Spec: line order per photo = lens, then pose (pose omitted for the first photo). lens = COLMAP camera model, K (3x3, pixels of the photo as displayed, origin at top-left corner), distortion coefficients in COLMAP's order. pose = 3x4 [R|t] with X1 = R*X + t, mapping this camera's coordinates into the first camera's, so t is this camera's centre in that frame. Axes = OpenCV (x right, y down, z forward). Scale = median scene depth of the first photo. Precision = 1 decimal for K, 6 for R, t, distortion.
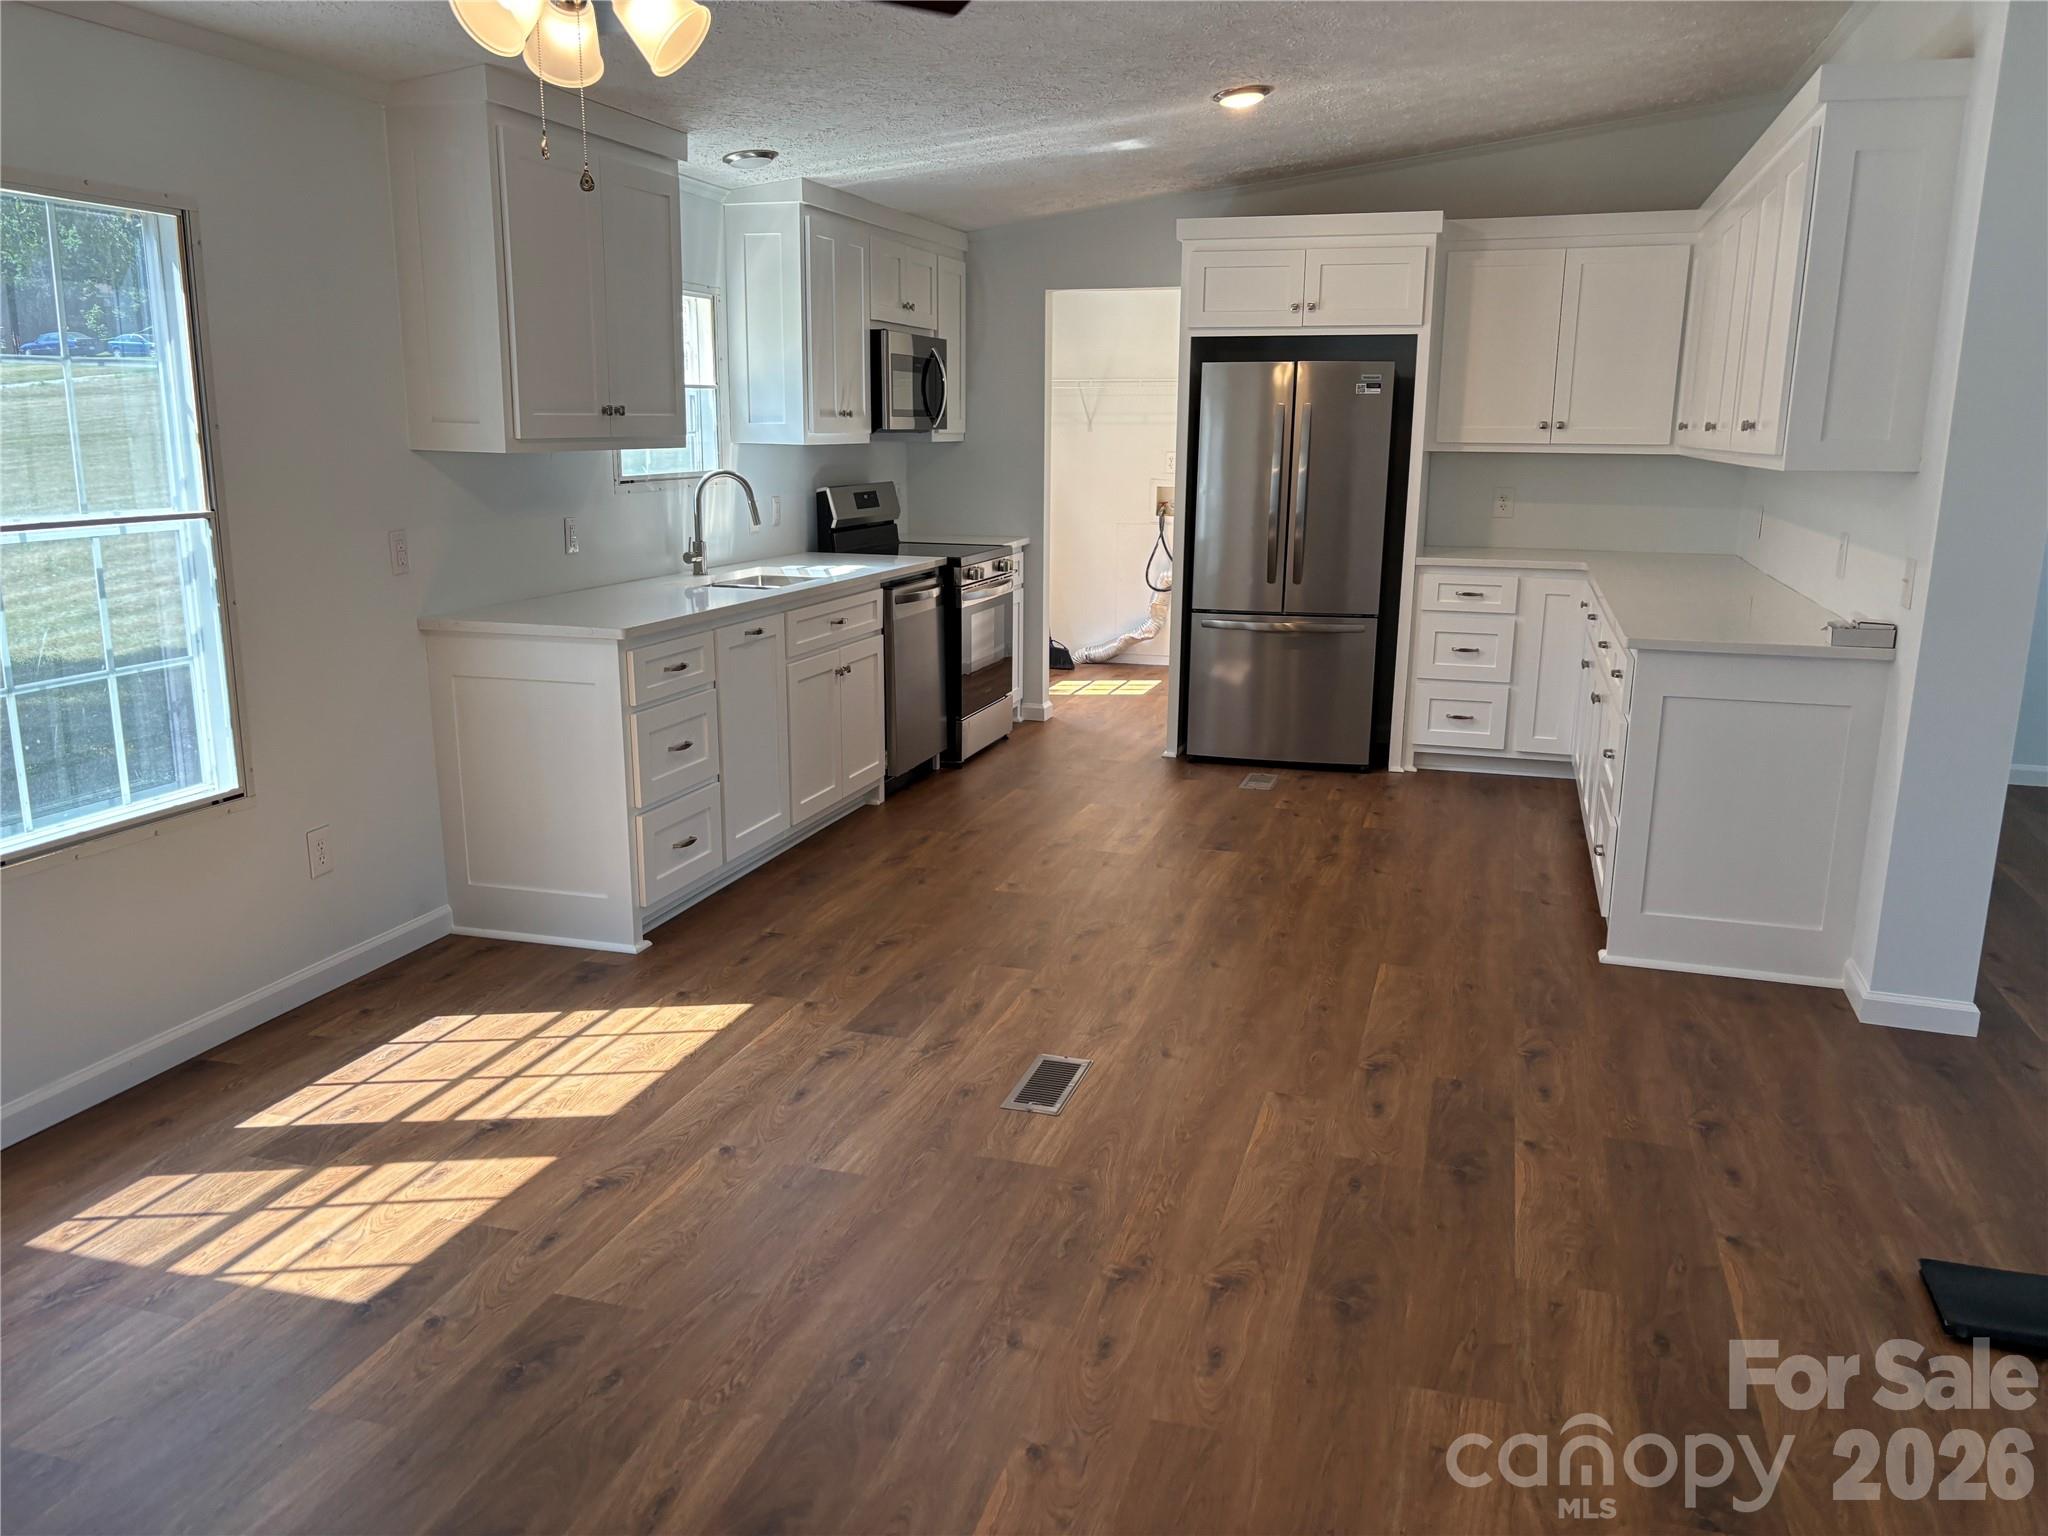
lens RADIAL K [[1549.7, 0, 1019.6], [0, 1549.7, 778.4], [0, 0, 1]] dist [0.068498, -0.088619]
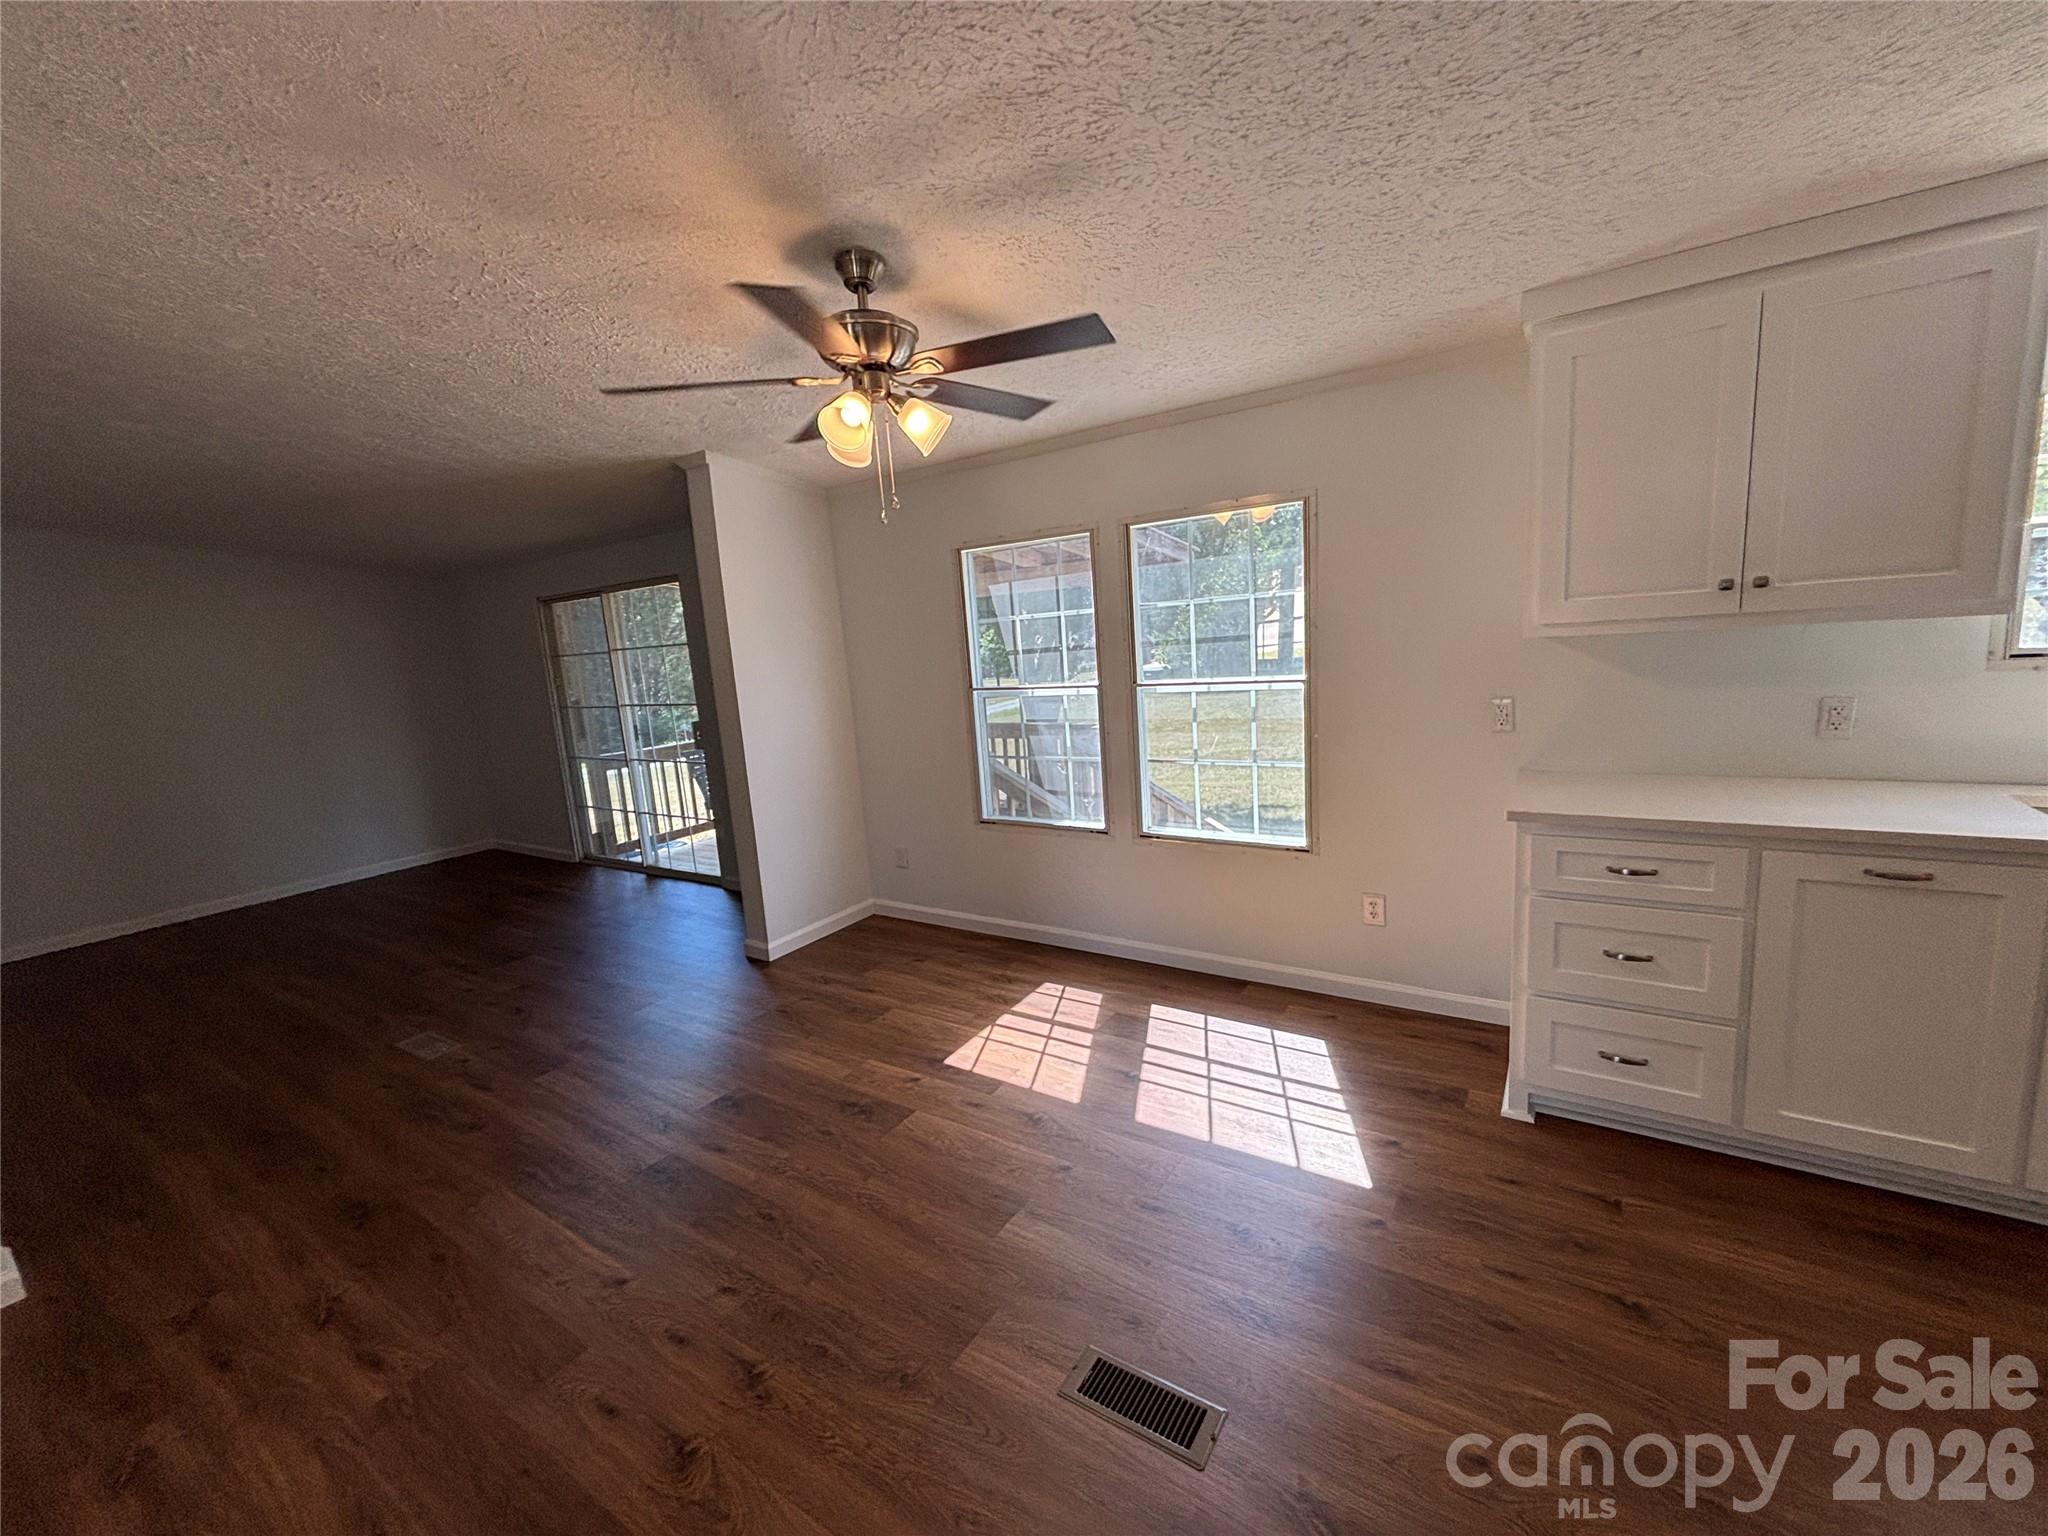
lens RADIAL K [[827.9, 0, 1019.9], [0, 827.9, 769.6], [0, 0, 1]] dist [0.000346, -0.000174]
pose [[-0.289324, 0.176128, -0.940888, 0.278501], [-0.141037, 0.964356, 0.223890, -0.160997], [0.946784, 0.197477, -0.254171, 0.671545]]
